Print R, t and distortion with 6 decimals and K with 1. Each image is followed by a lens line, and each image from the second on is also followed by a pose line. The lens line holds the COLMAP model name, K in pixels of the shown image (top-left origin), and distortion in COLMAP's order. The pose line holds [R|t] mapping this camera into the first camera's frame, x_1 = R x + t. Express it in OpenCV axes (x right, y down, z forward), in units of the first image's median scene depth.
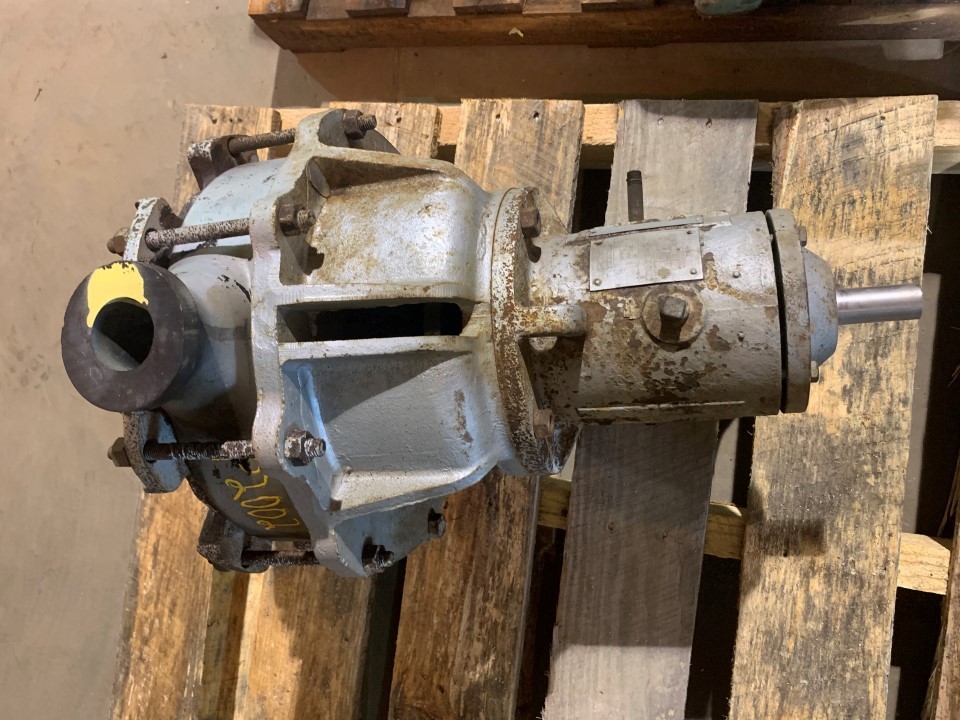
lens RADIAL K [[748.9, 0, 484.5], [0, 748.9, 359.6], [0, 0, 1]] dist [-0.011368, 0.002123]
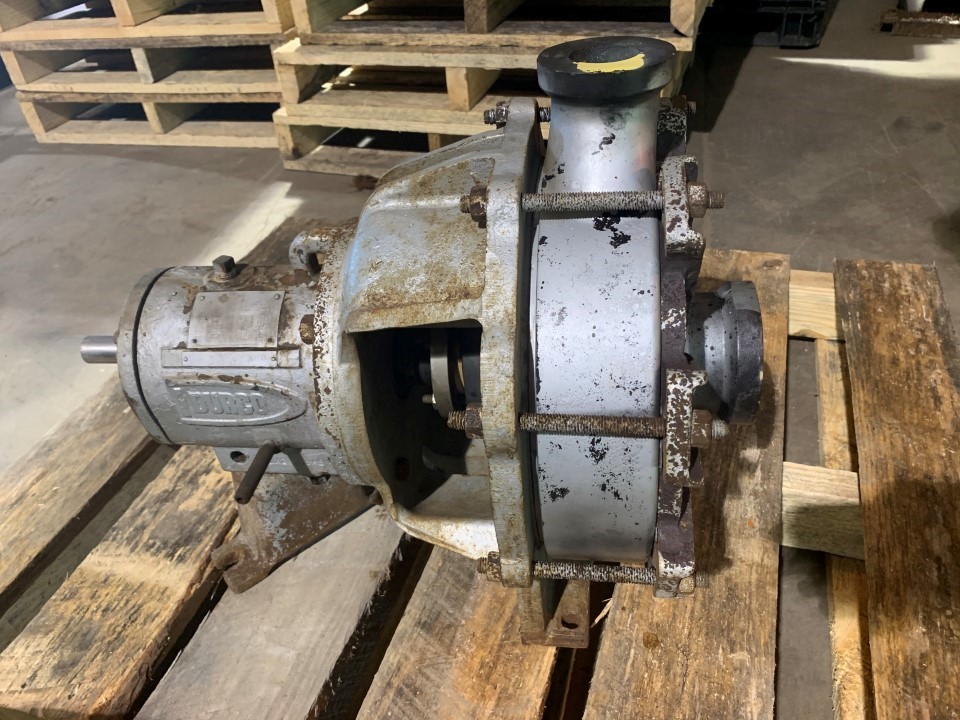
lens RADIAL K [[748.9, 0, 484.5], [0, 748.9, 359.6], [0, 0, 1]] dist [-0.011368, 0.002123]
pose [[-0.905859, 0.203595, 0.371442, -0.390884], [0.209815, -0.546102, 0.811018, -0.733836], [0.367964, 0.812602, 0.451974, 0.487292]]
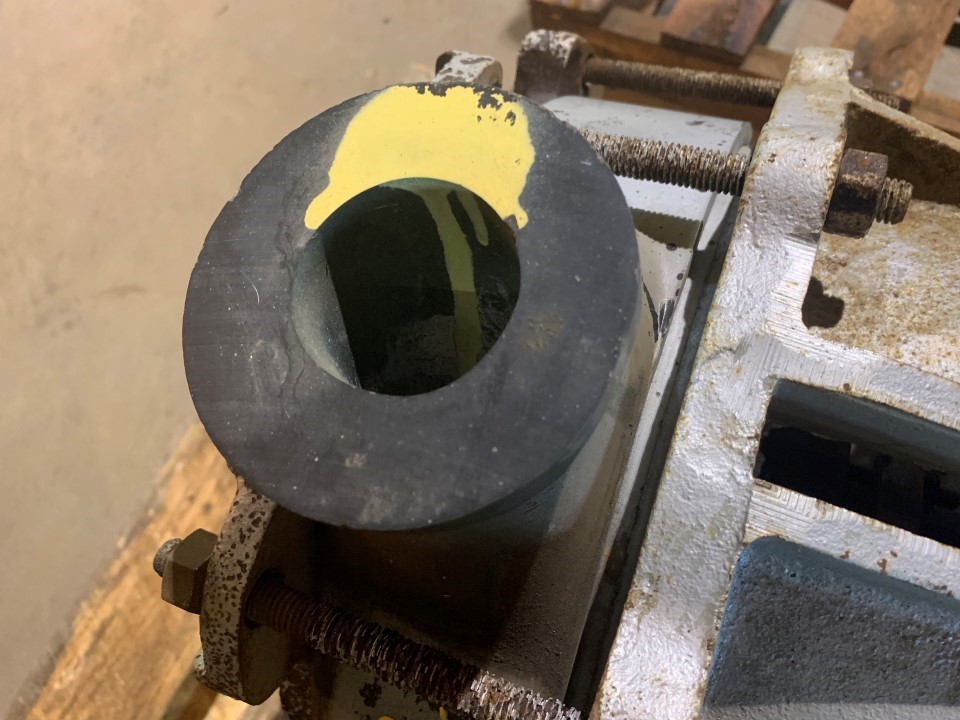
lens RADIAL K [[759.1, 0, 473.7], [0, 759.1, 354.9], [0, 0, 1]] dist [-0.011152, -0.003467]
pose [[0.923847, 0.378109, -0.059498, -0.258296], [-0.382738, 0.910858, -0.154429, 0.019923], [-0.004197, 0.165441, 0.986211, 0.416060]]
